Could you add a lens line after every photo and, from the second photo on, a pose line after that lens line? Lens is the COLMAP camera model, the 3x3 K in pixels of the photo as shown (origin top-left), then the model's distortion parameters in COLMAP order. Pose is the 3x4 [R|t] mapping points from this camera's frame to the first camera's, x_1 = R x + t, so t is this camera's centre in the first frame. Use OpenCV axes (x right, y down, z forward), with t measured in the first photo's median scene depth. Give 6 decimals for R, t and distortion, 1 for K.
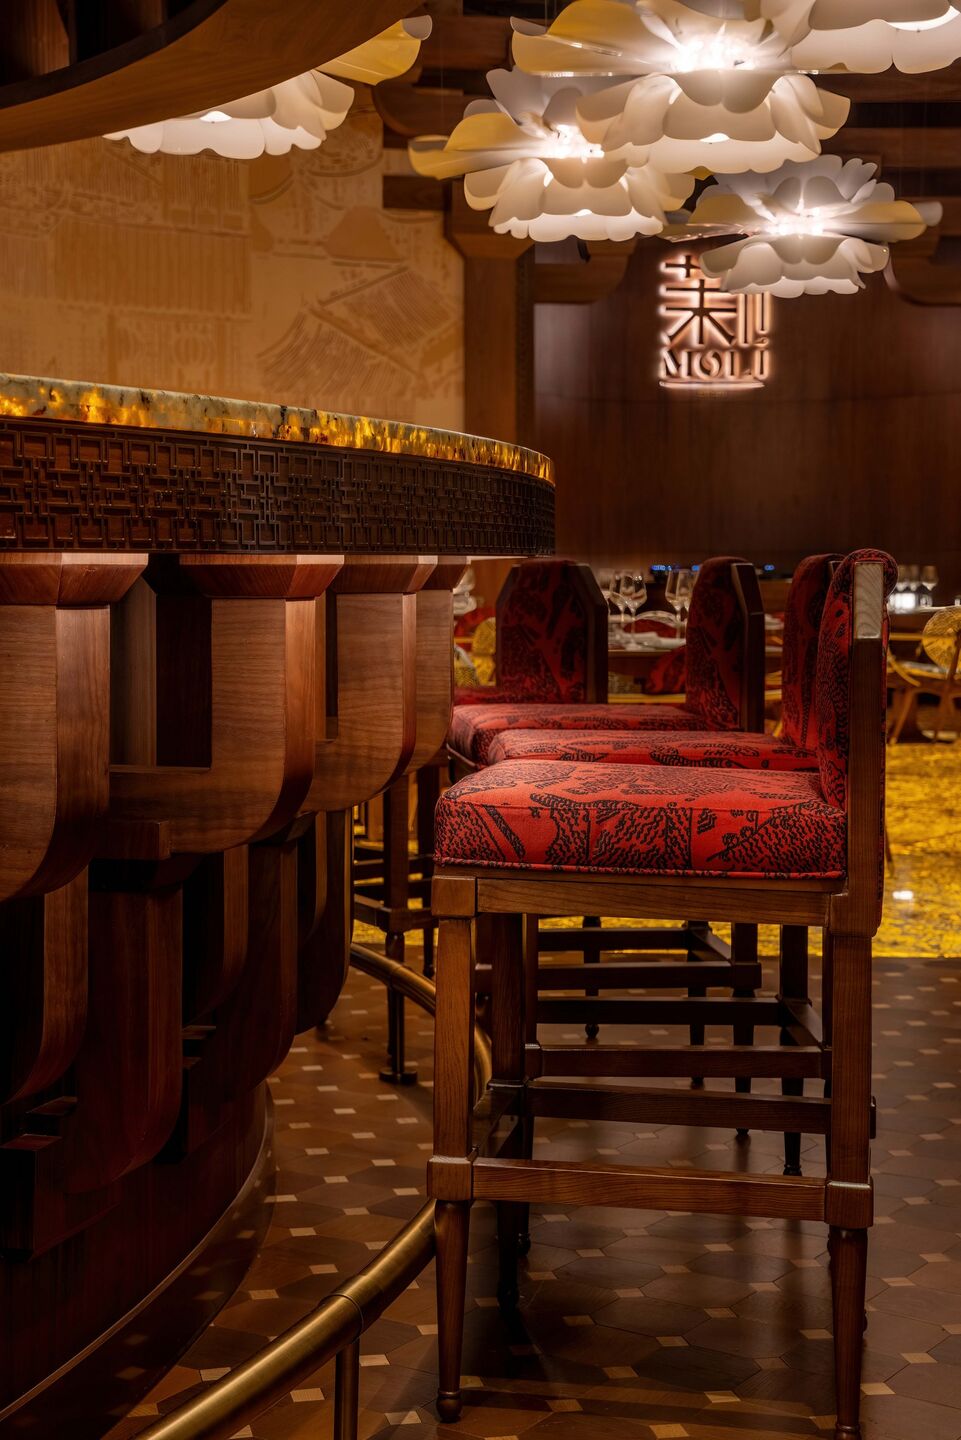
lens RADIAL K [[2377.4, 0, 477.1], [0, 2377.4, 709.2], [0, 0, 1]] dist [0.194123, 0.000000]
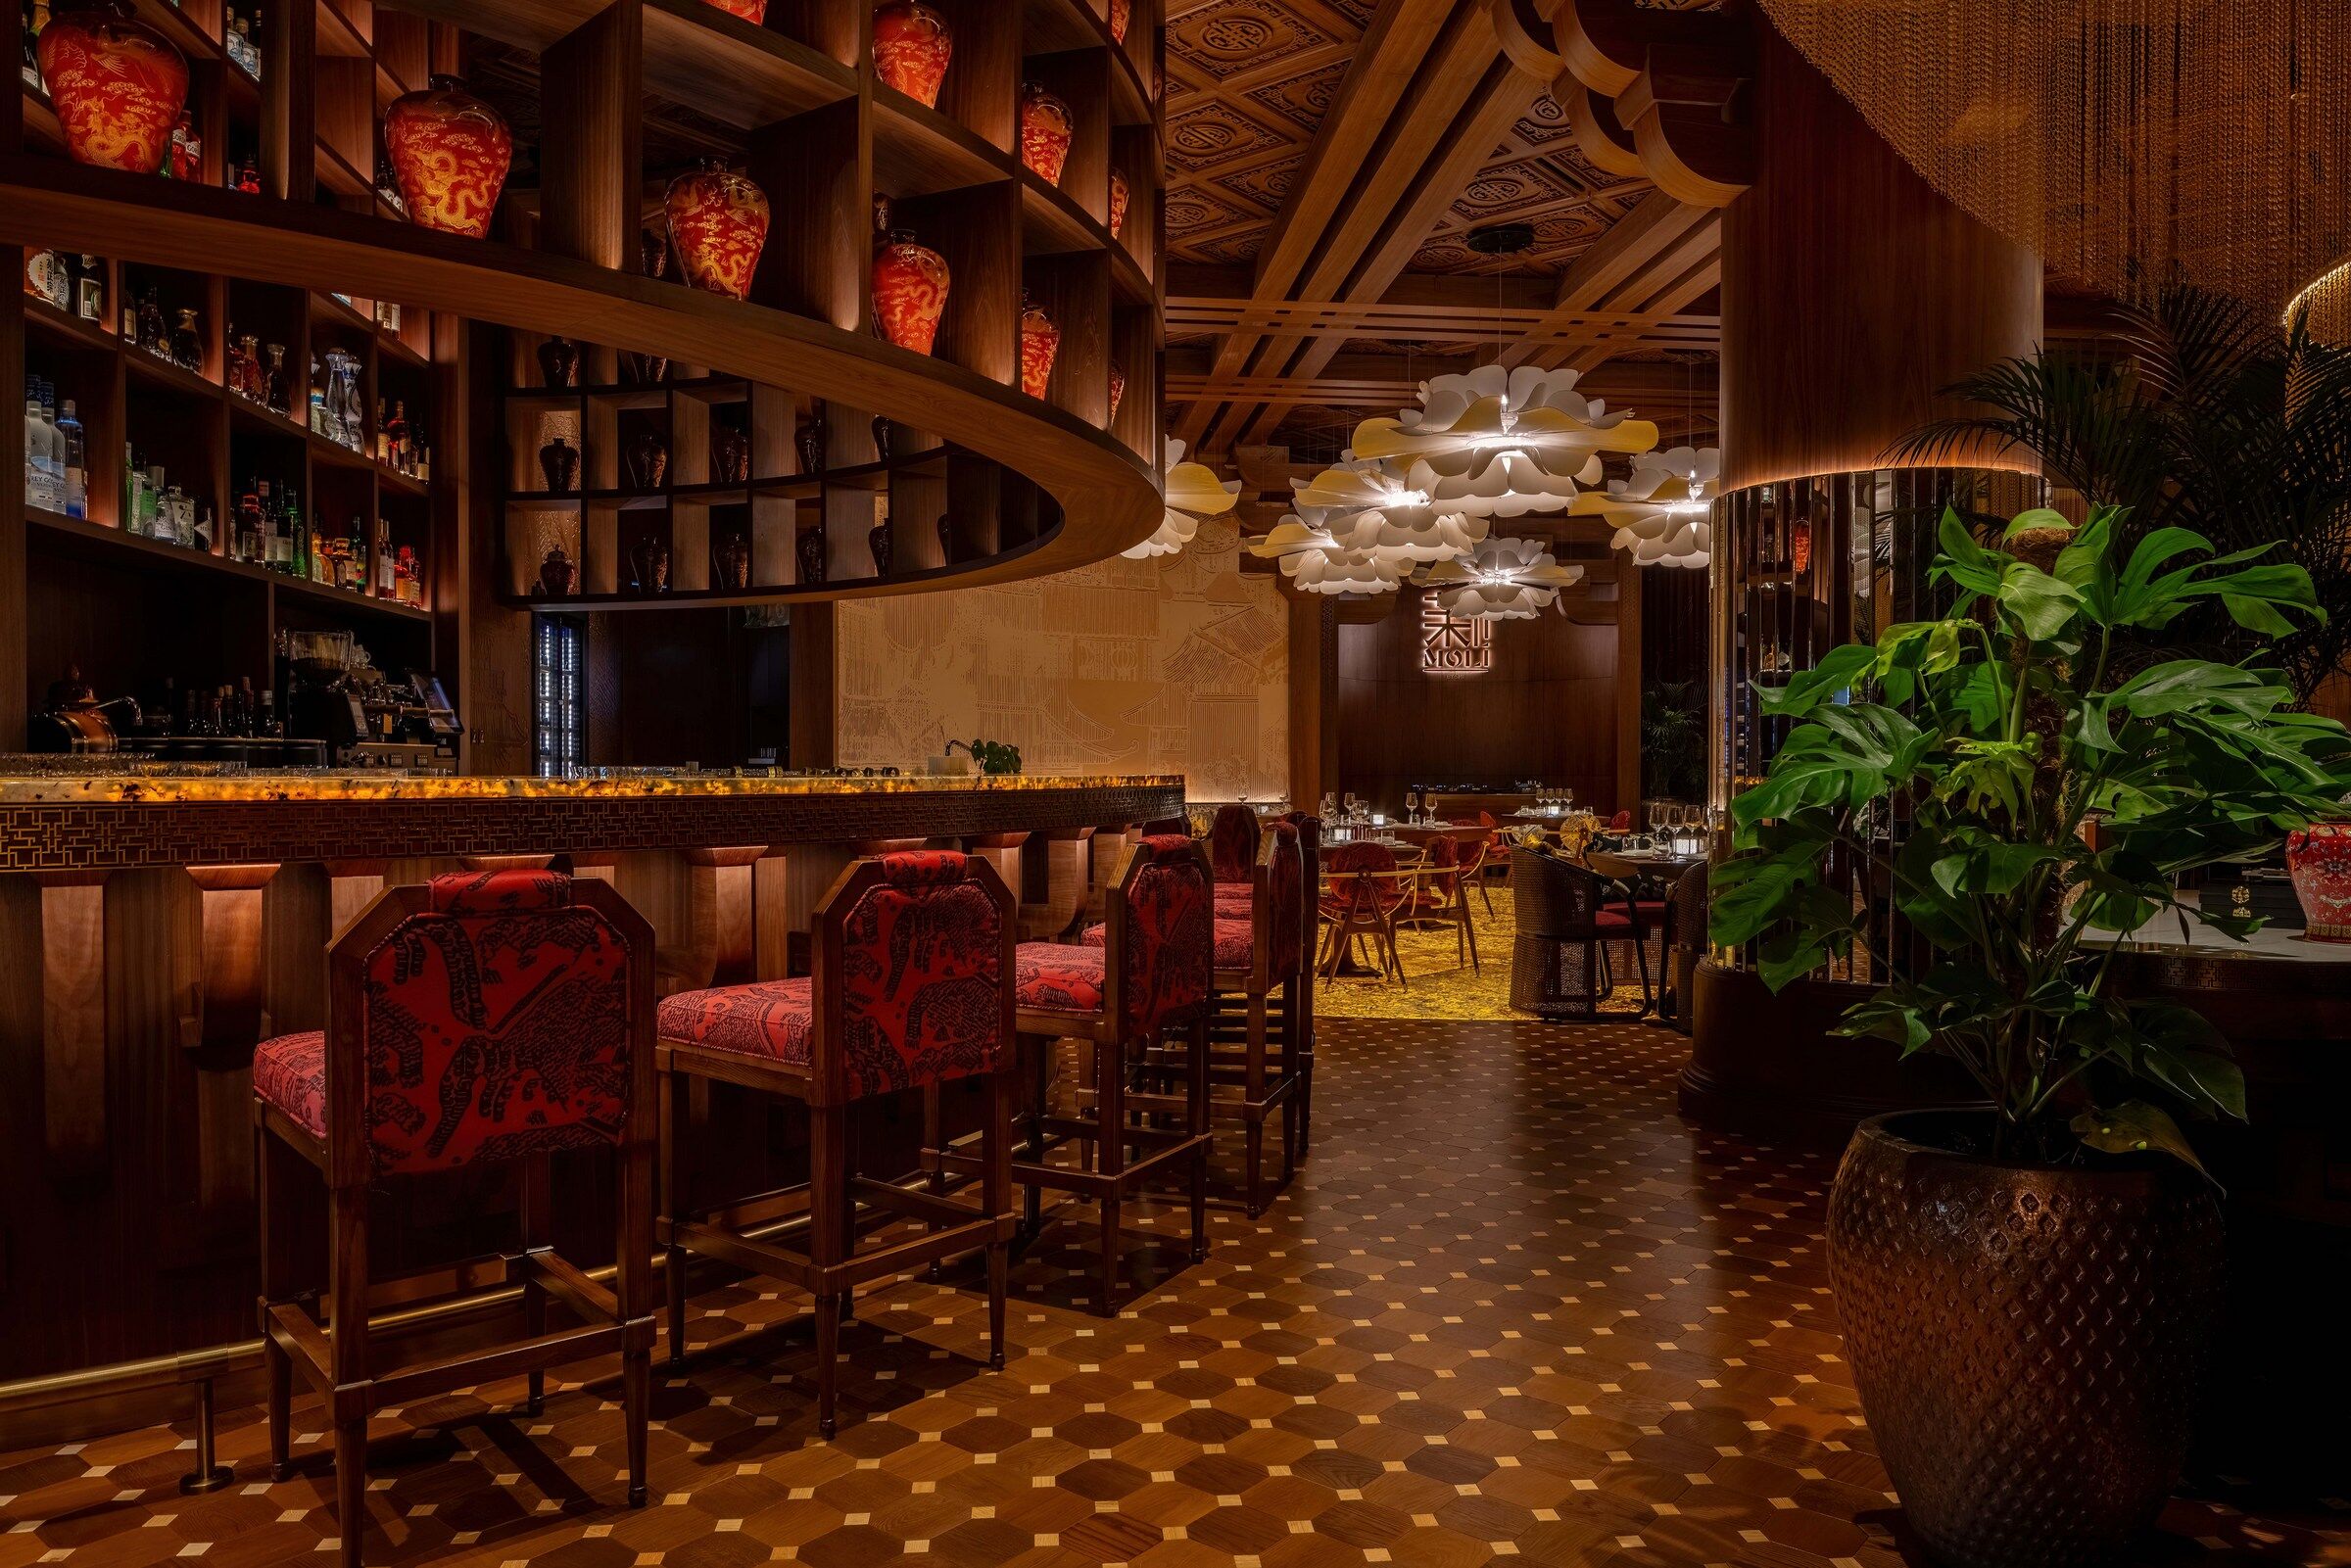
lens RADIAL K [[1595.2, 0, 1190.4], [0, 1595.2, 801.5], [0, 0, 1]] dist [-0.004683, -0.000128]
pose [[0.993882, 0.005406, -0.110319, 0.256760], [-0.009789, 0.999182, -0.039232, -0.028837], [0.110016, 0.040072, 0.993122, -0.512159]]
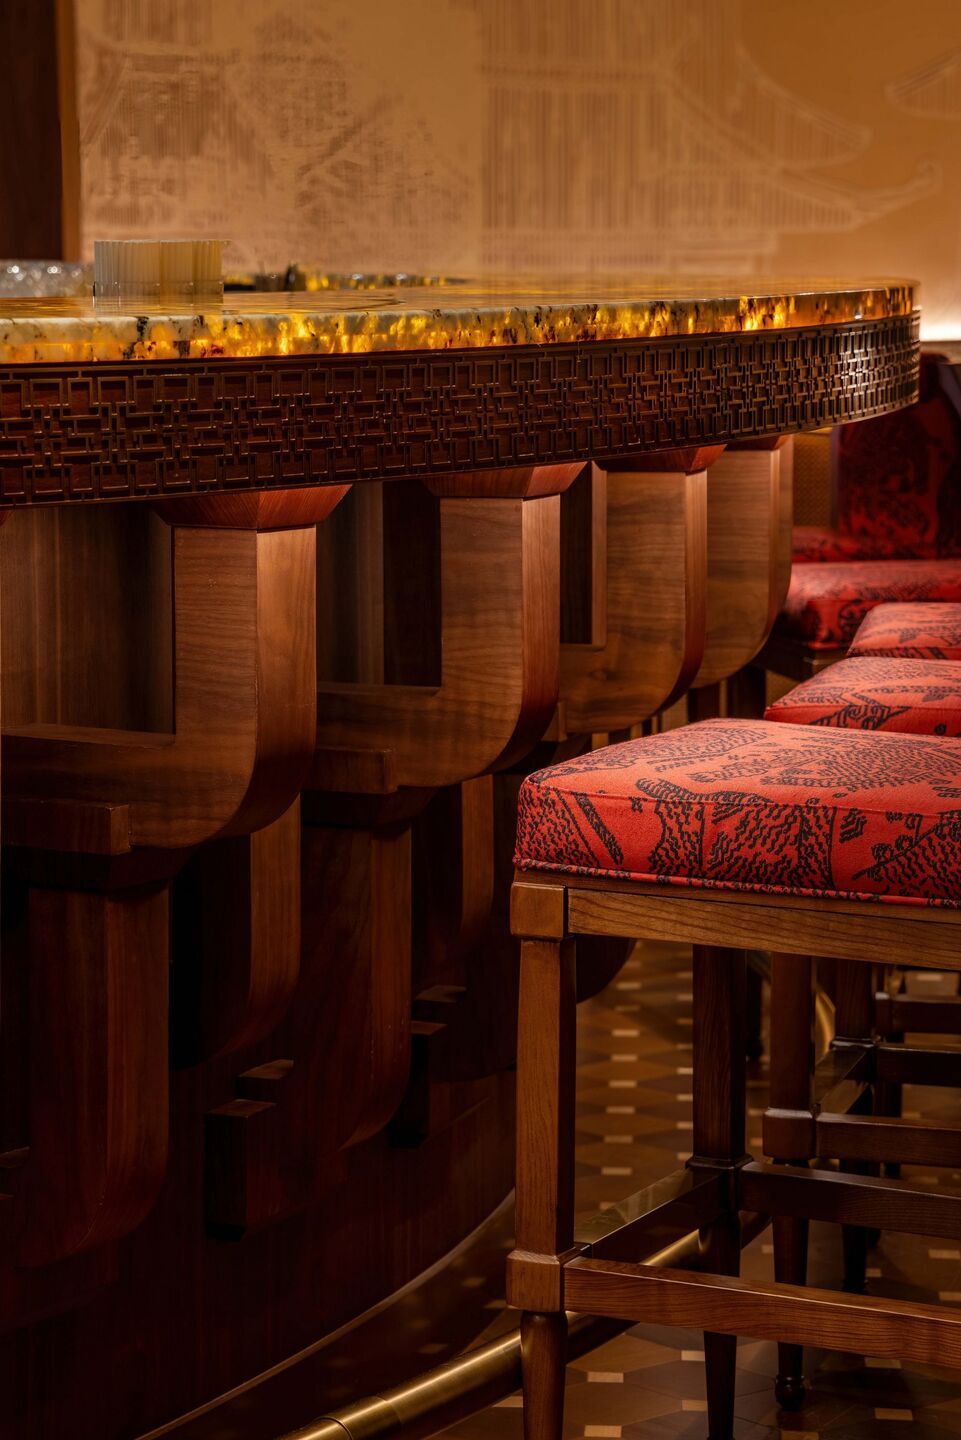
lens RADIAL K [[4133.7, 0, 478.1], [0, 4133.7, 720.5], [0, 0, 1]] dist [0.671438, 0.000000]
pose [[0.964014, 0.029533, -0.264207, 0.319387], [-0.014601, 0.998192, 0.058305, -0.058423], [0.265451, -0.052349, 0.962702, -0.269709]]
